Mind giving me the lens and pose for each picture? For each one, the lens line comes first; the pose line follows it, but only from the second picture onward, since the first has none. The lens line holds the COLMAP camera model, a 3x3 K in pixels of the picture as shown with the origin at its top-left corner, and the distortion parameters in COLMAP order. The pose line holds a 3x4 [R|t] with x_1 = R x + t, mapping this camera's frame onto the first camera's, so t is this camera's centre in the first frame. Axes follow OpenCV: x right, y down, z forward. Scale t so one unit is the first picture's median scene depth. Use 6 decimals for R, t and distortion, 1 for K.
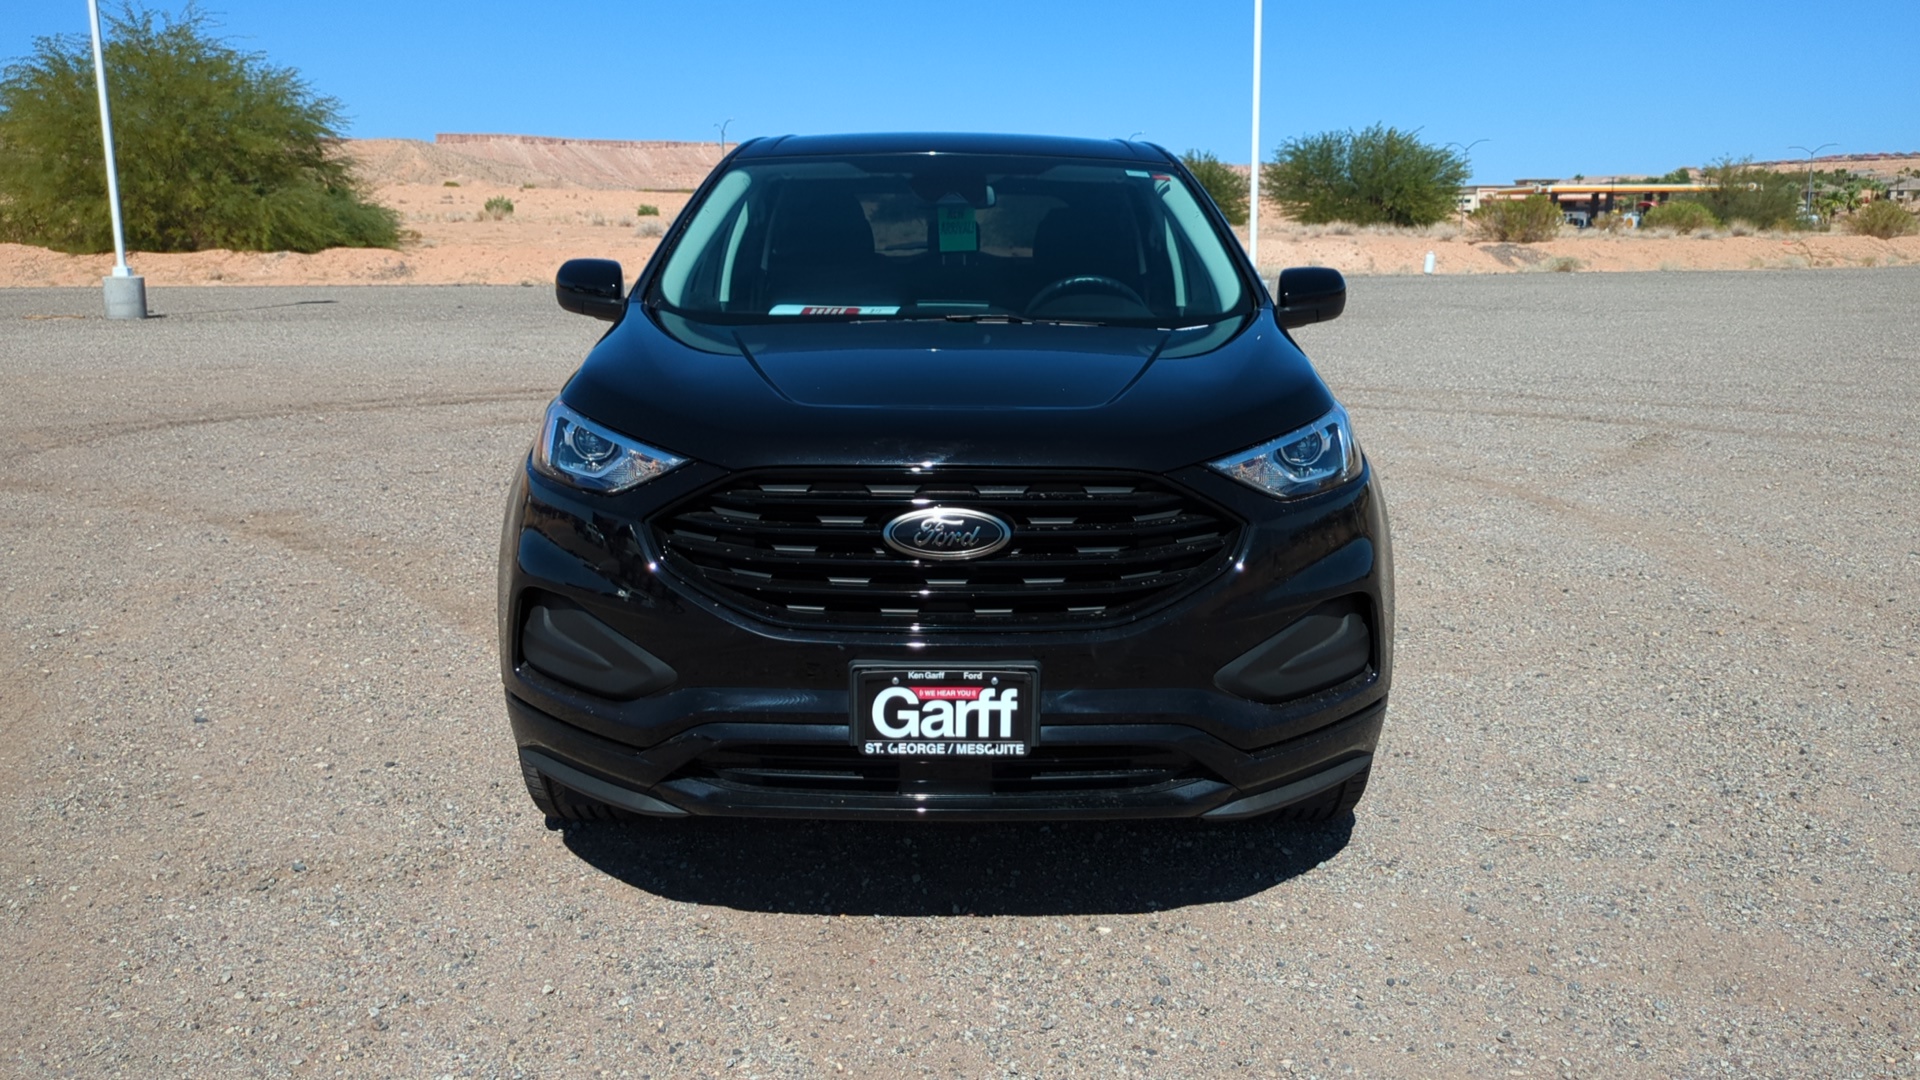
lens RADIAL K [[1651.7, 0, 982.3], [0, 1651.7, 538.7], [0, 0, 1]] dist [0.060584, -0.077045]
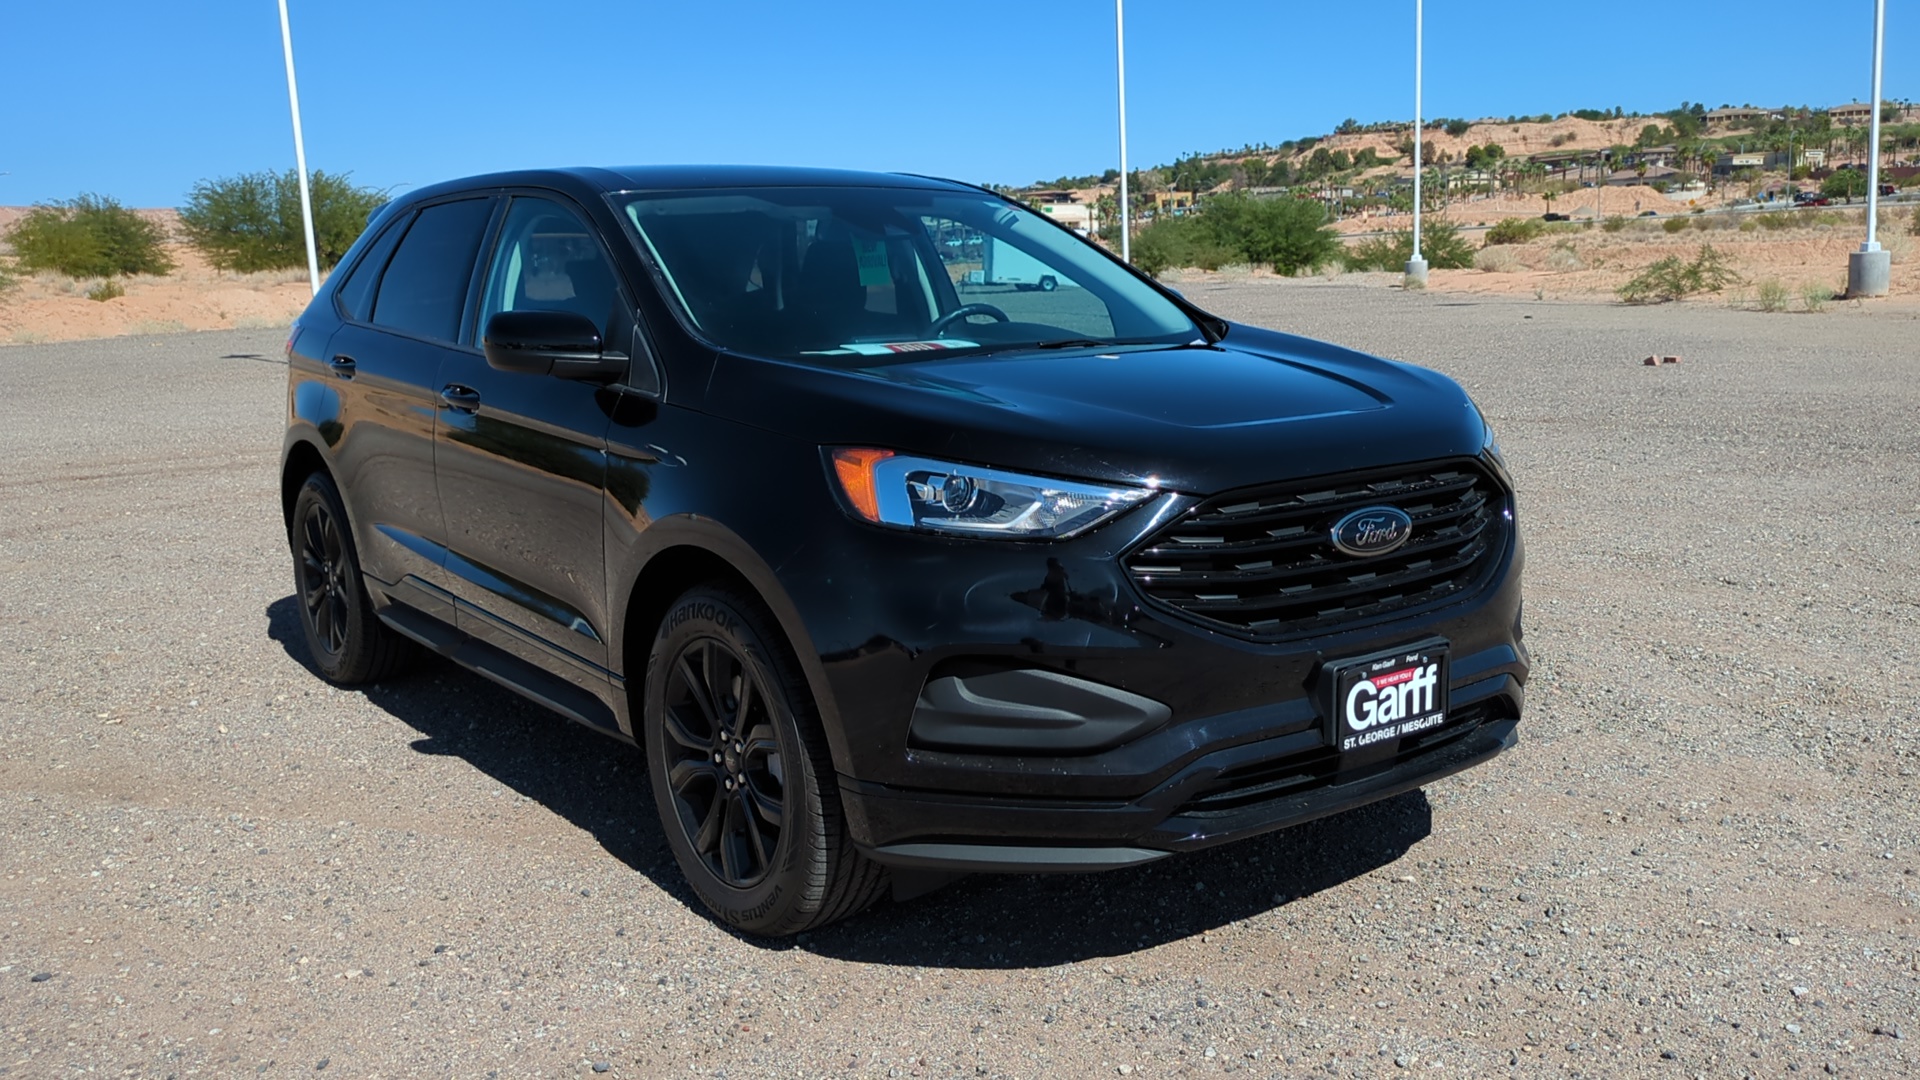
lens RADIAL K [[1651.7, 0, 982.3], [0, 1651.7, 538.7], [0, 0, 1]] dist [0.060584, -0.077045]
pose [[0.808667, -0.126553, 0.574493, -0.840326], [0.140983, 0.989818, 0.019593, -0.054820], [-0.571123, 0.065149, 0.818275, 0.266351]]
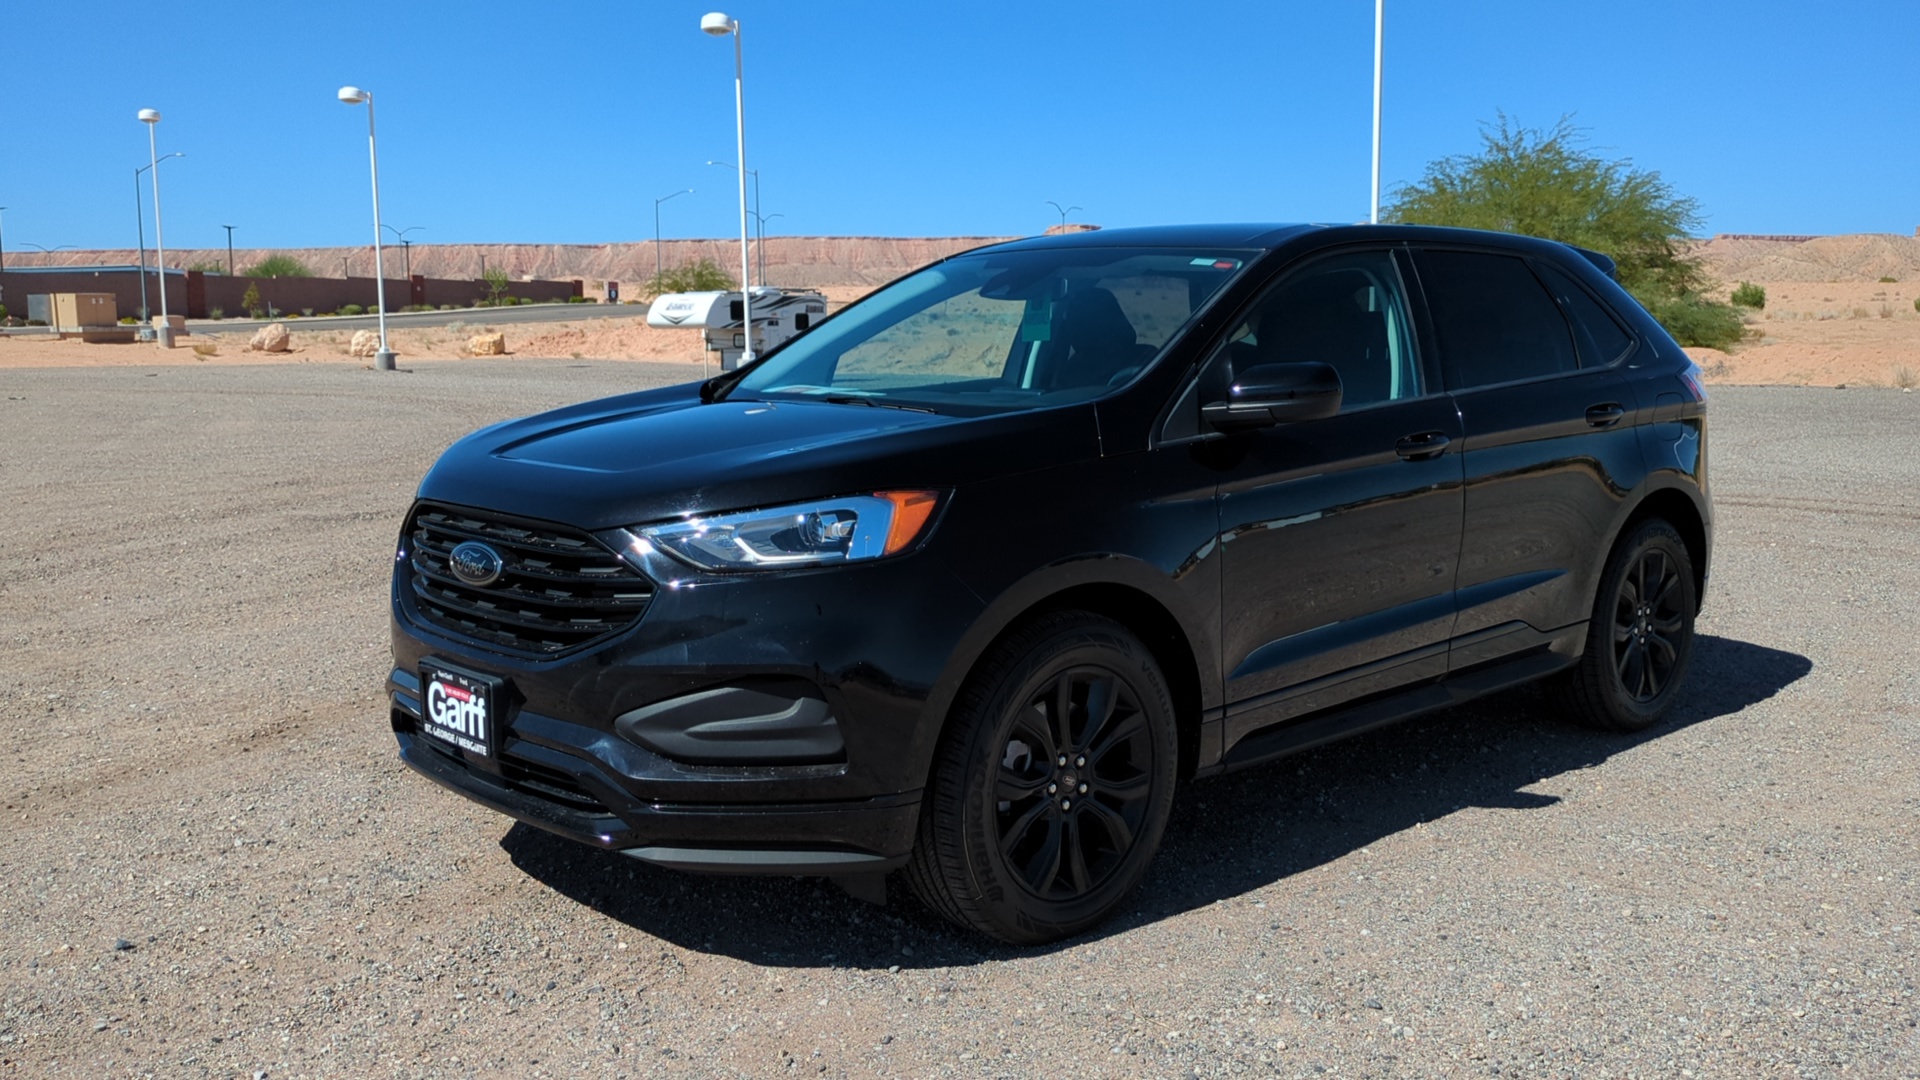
lens RADIAL K [[1651.7, 0, 982.3], [0, 1651.7, 538.7], [0, 0, 1]] dist [0.060584, -0.077045]
pose [[0.680147, 0.092804, -0.727178, 1.118783], [-0.135313, 0.990803, -0.000113, -0.071519], [0.720480, 0.098473, 0.686449, 0.426152]]
